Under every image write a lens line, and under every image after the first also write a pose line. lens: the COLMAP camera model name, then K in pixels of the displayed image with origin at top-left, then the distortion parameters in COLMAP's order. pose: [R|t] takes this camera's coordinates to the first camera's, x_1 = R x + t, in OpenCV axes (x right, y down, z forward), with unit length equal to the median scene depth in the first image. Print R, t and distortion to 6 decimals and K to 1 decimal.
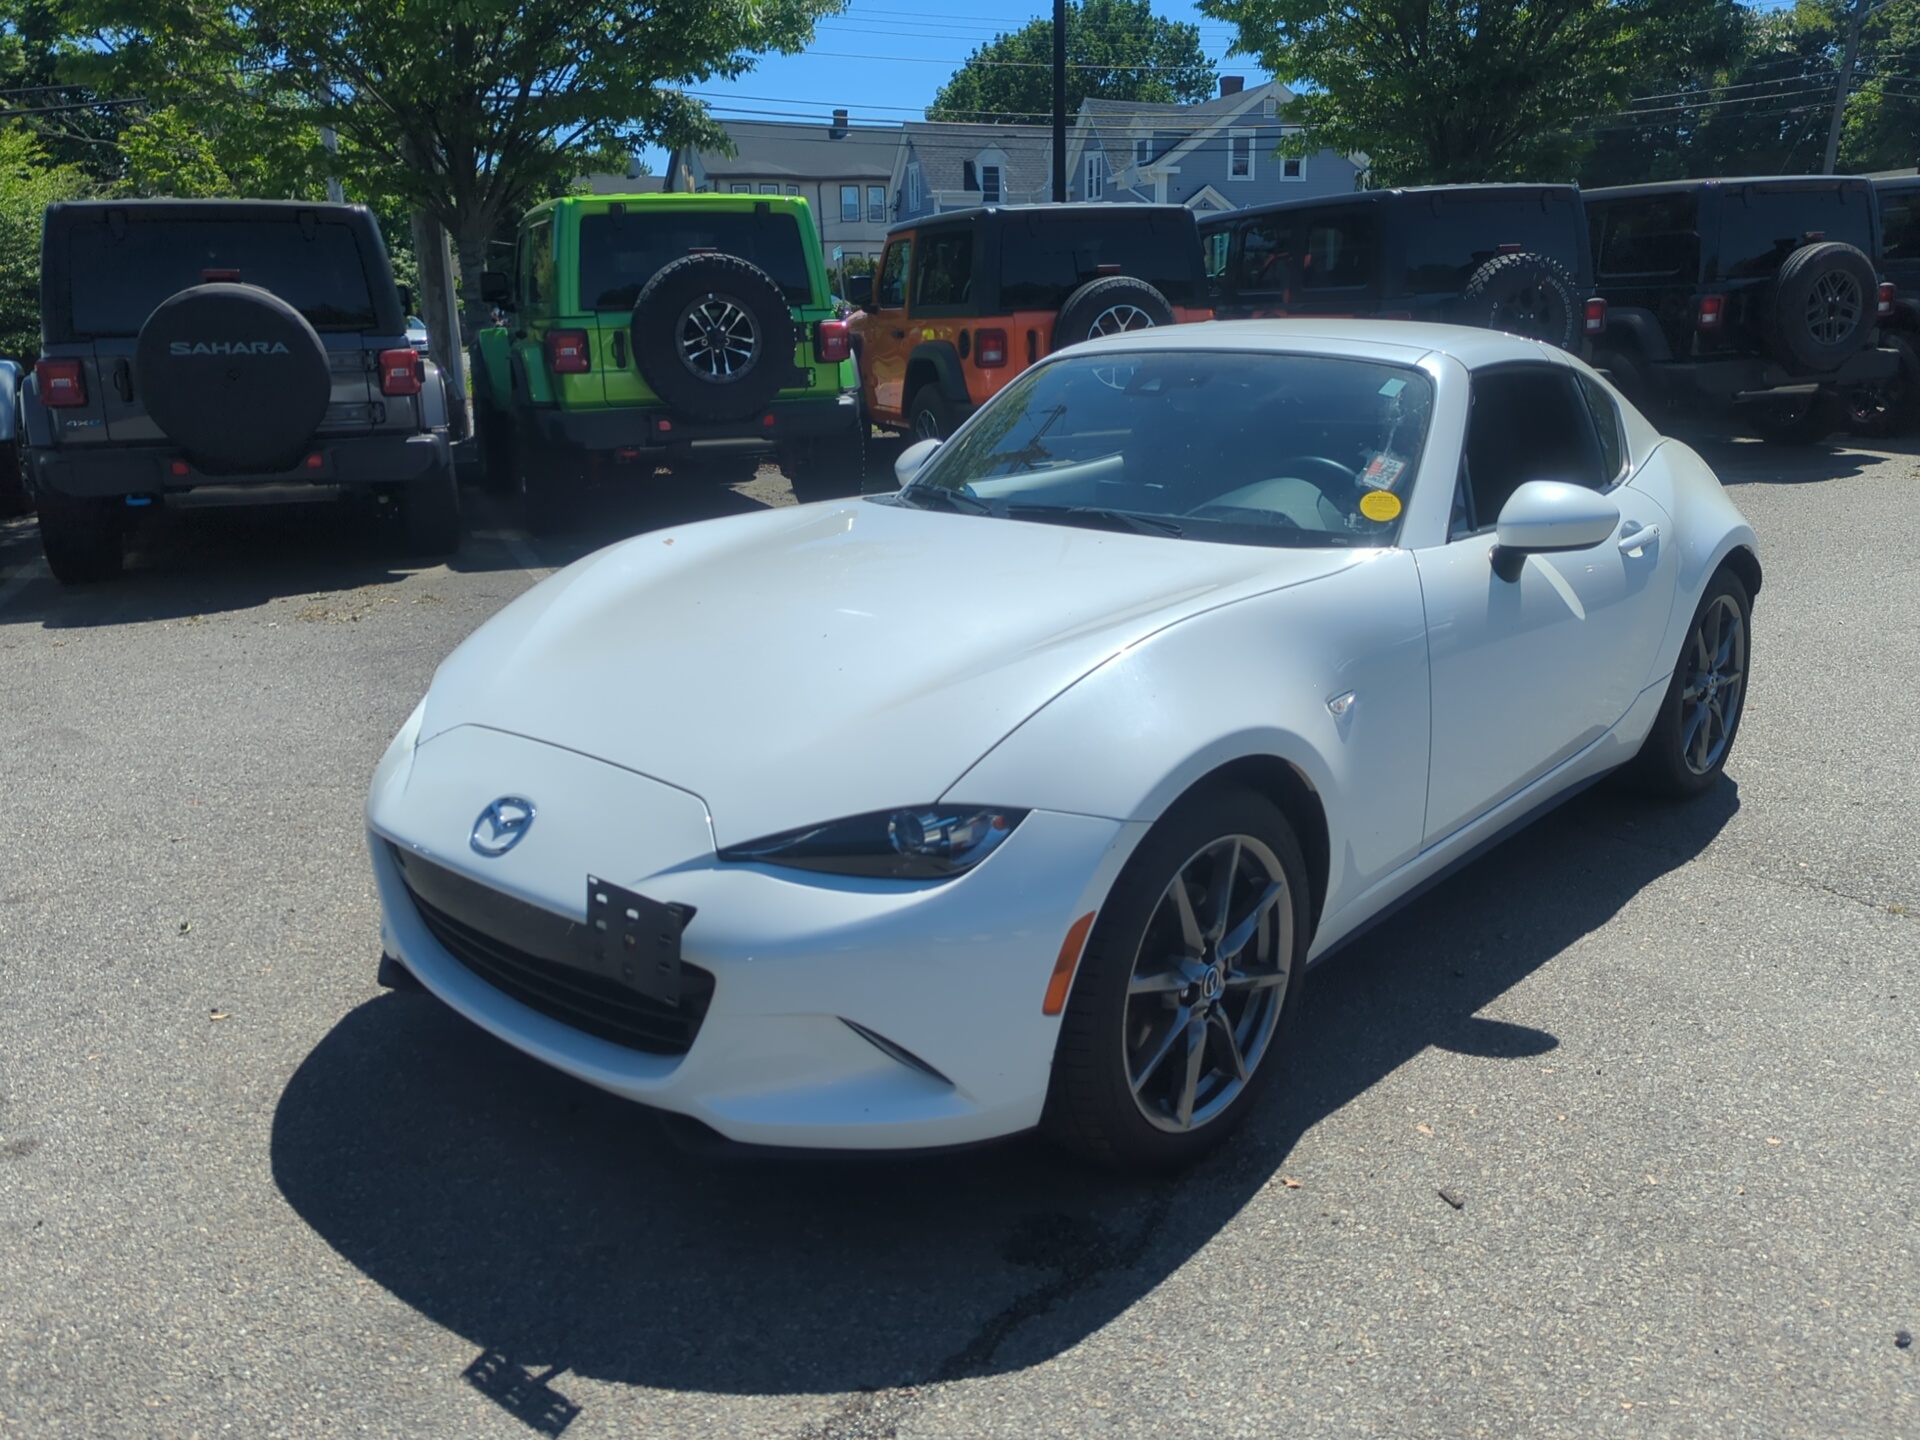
lens RADIAL K [[1547.9, 0, 954.5], [0, 1547.9, 724.9], [0, 0, 1]] dist [0.055065, -0.045554]
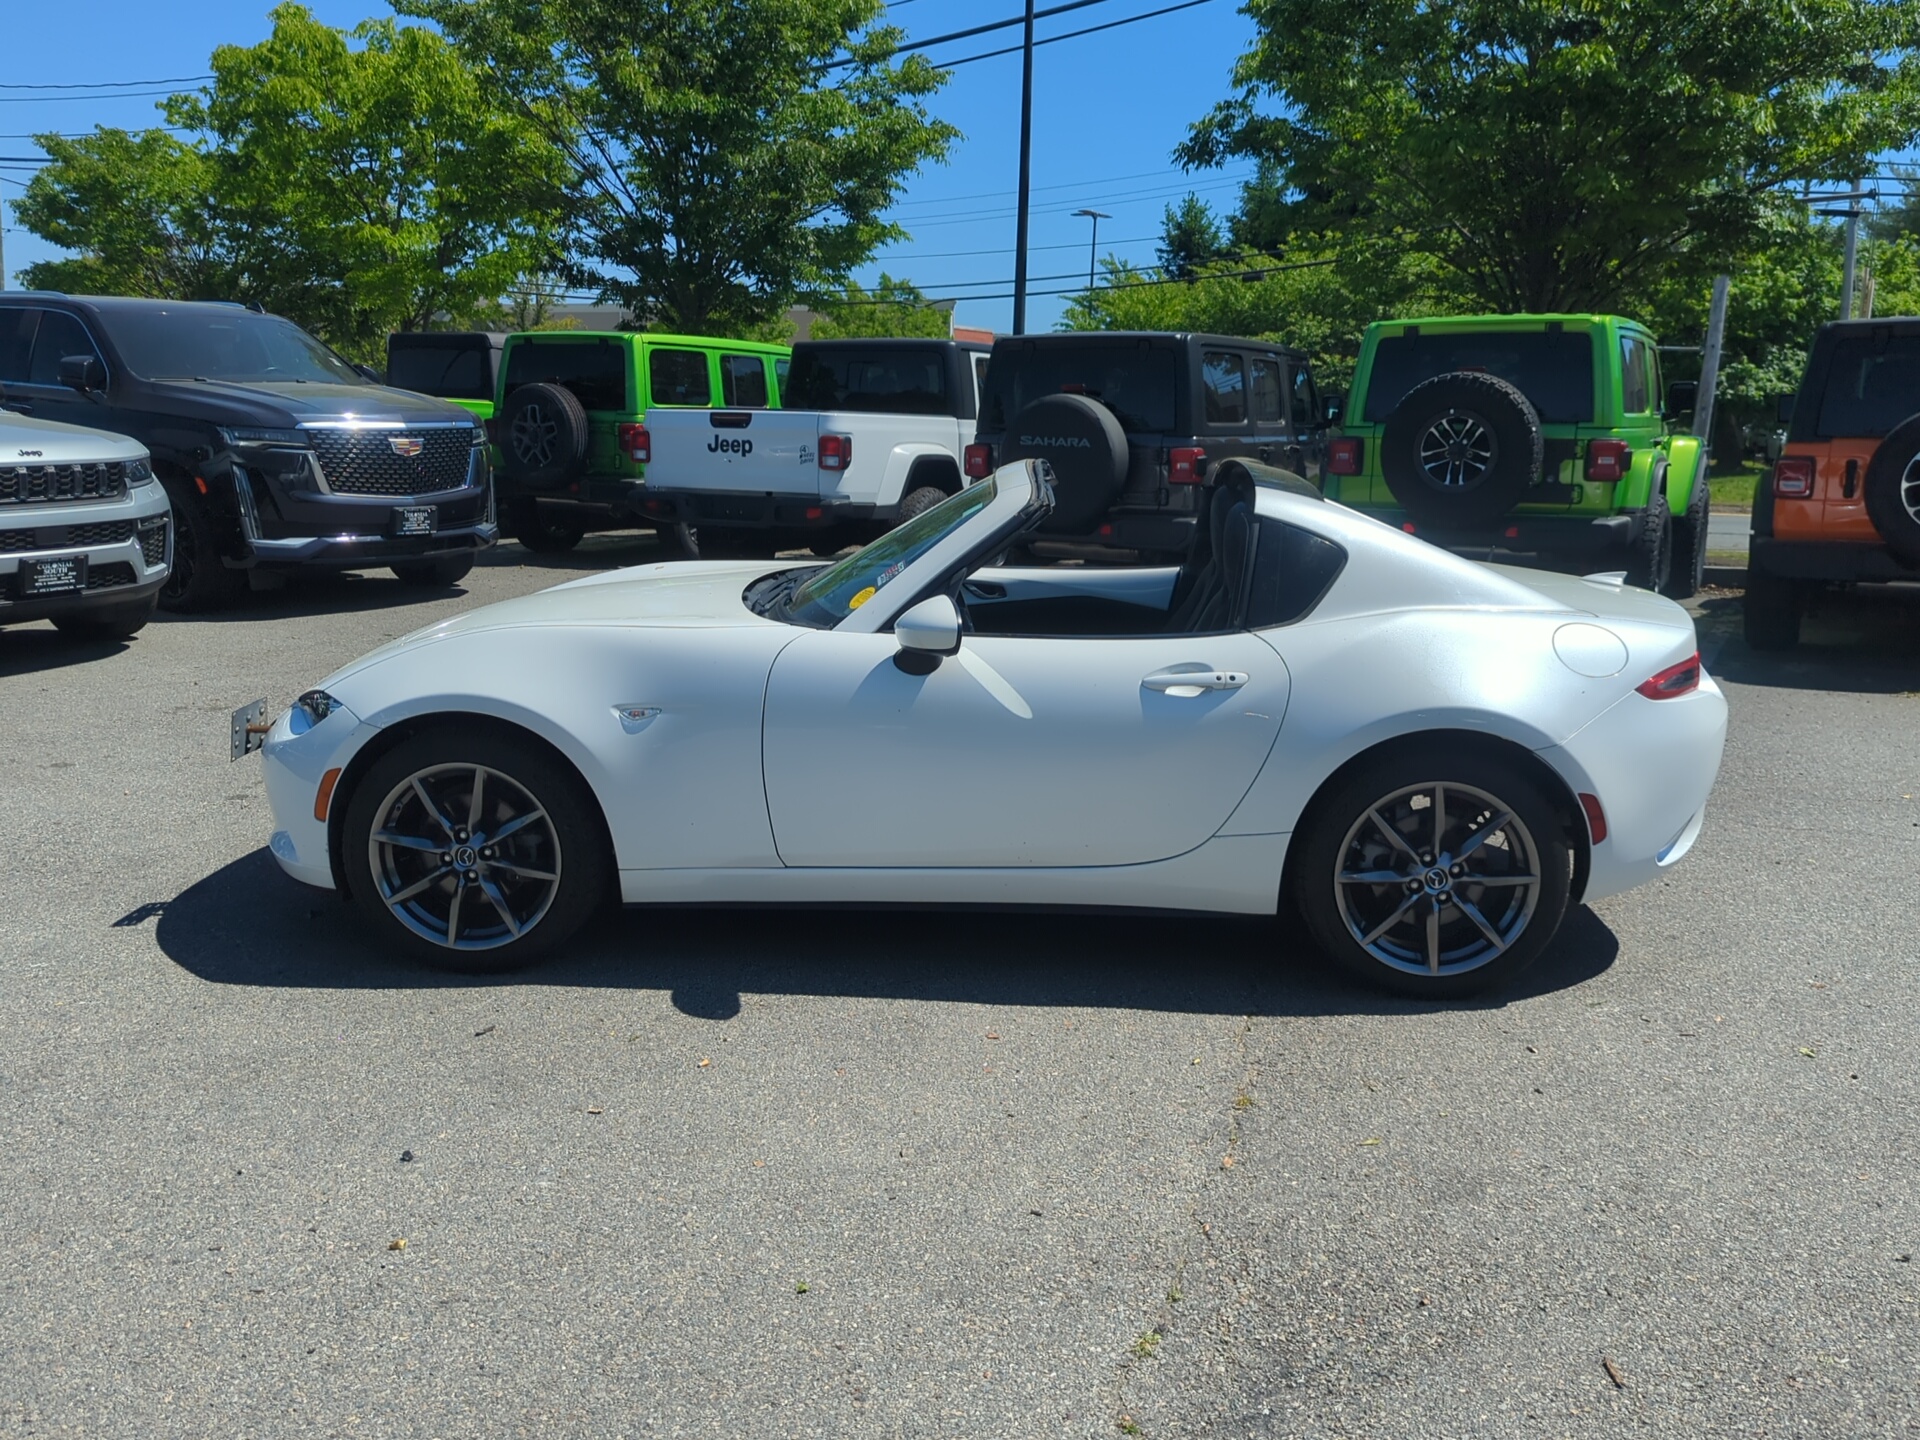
lens RADIAL K [[1547.9, 0, 961.8], [0, 1547.9, 724.8], [0, 0, 1]] dist [0.055065, -0.045554]
pose [[0.620633, 0.186904, -0.761500, 0.491475], [-0.231344, 0.971590, 0.049921, -0.046470], [0.749196, 0.145186, 0.646240, 0.103331]]
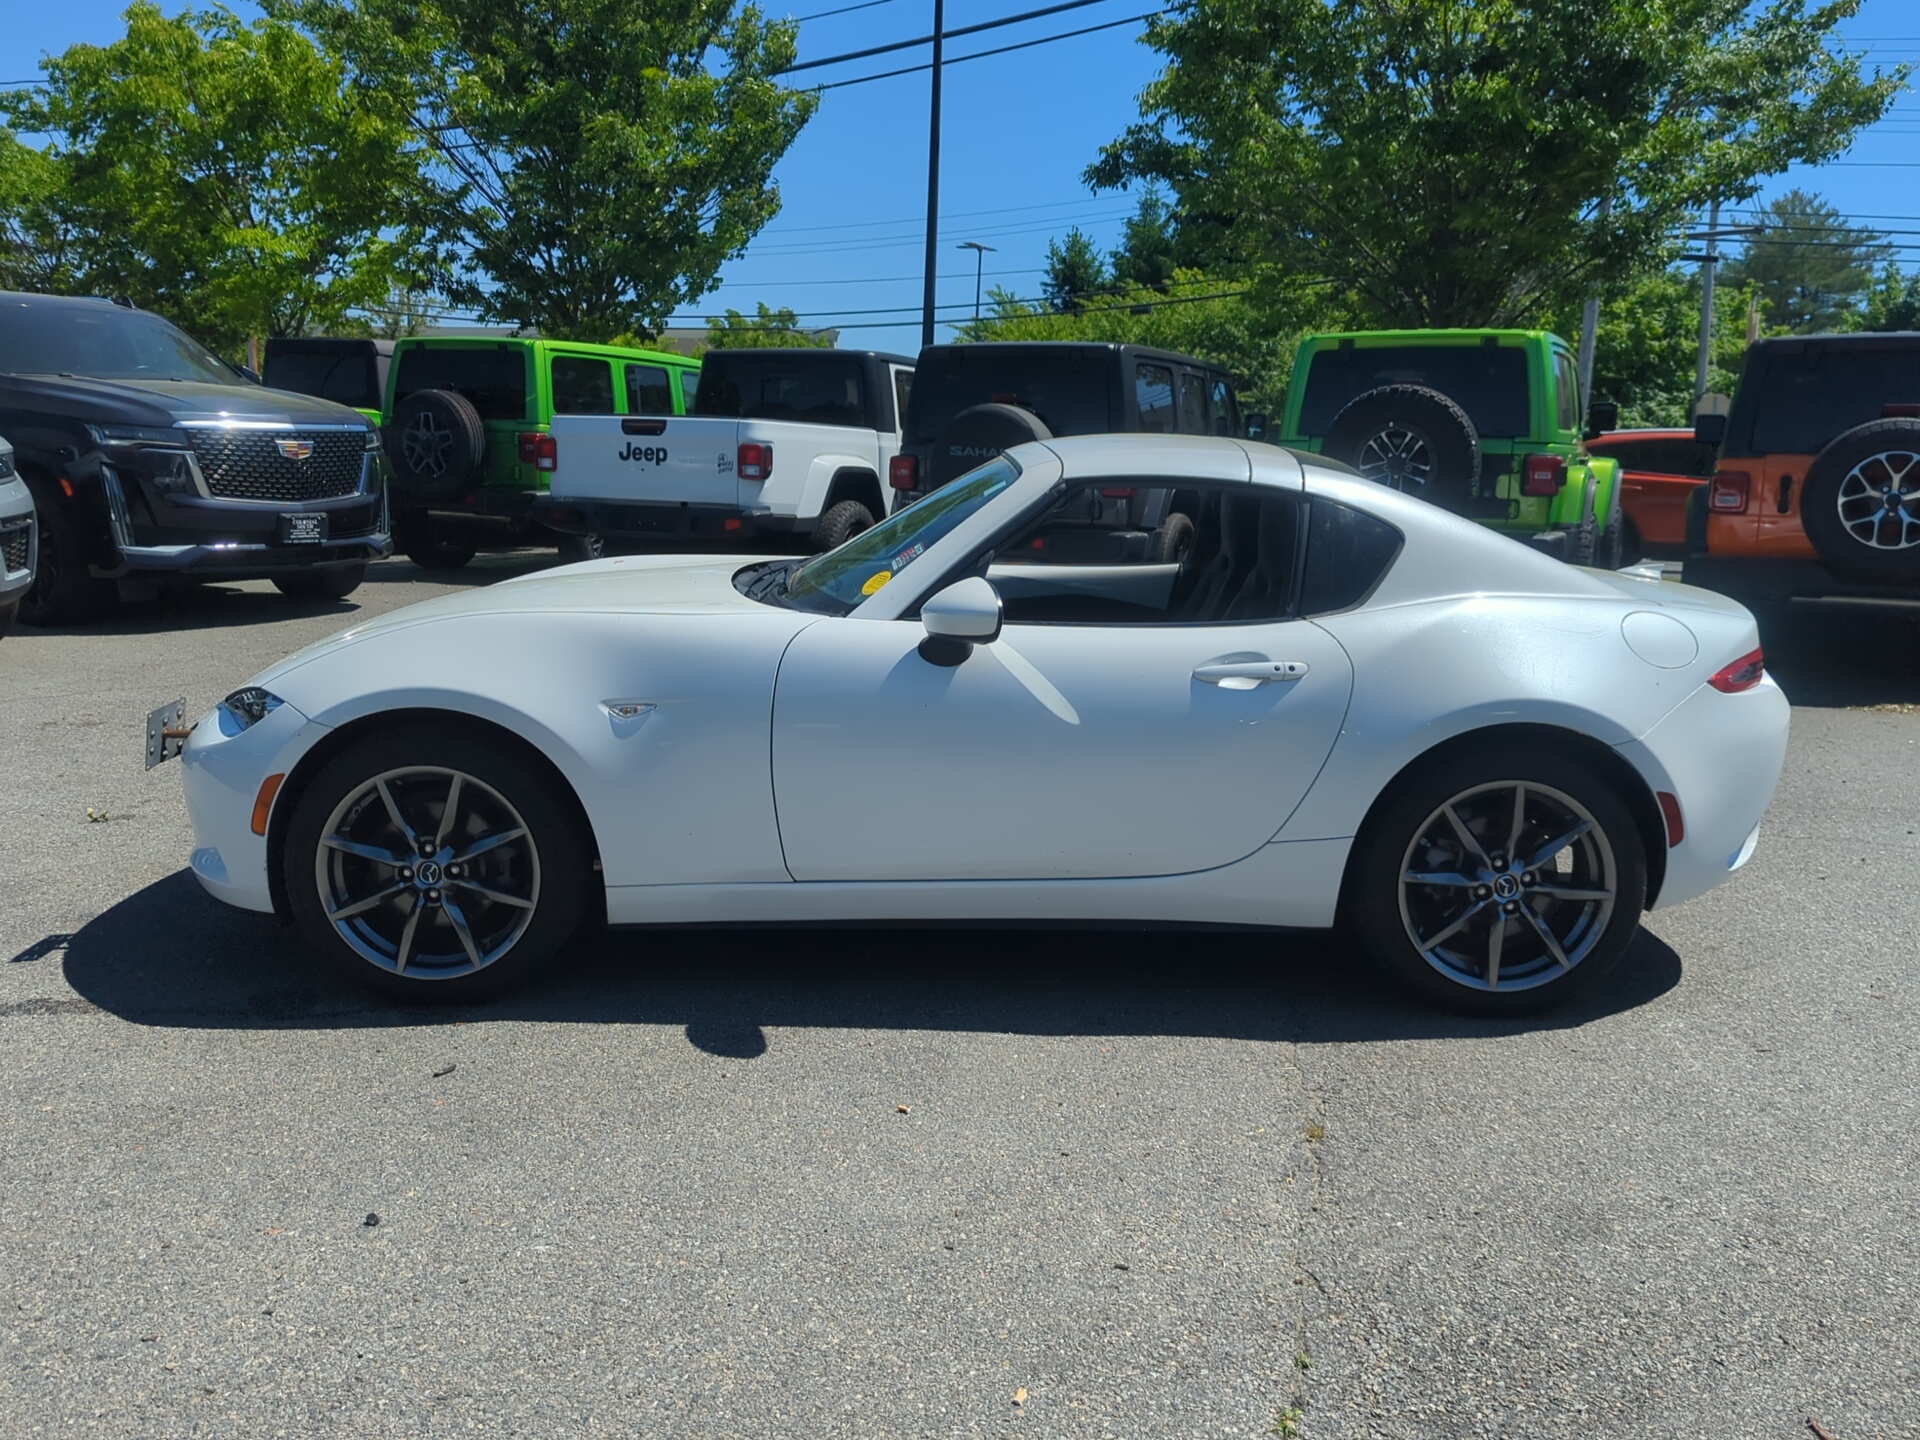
lens RADIAL K [[1547.9, 0, 959.9], [0, 1547.9, 709.8], [0, 0, 1]] dist [0.055065, -0.045554]
pose [[0.680777, 0.163139, -0.714093, 0.432680], [-0.231239, 0.972895, 0.001814, -0.025215], [0.695034, 0.163891, 0.700049, 0.102510]]
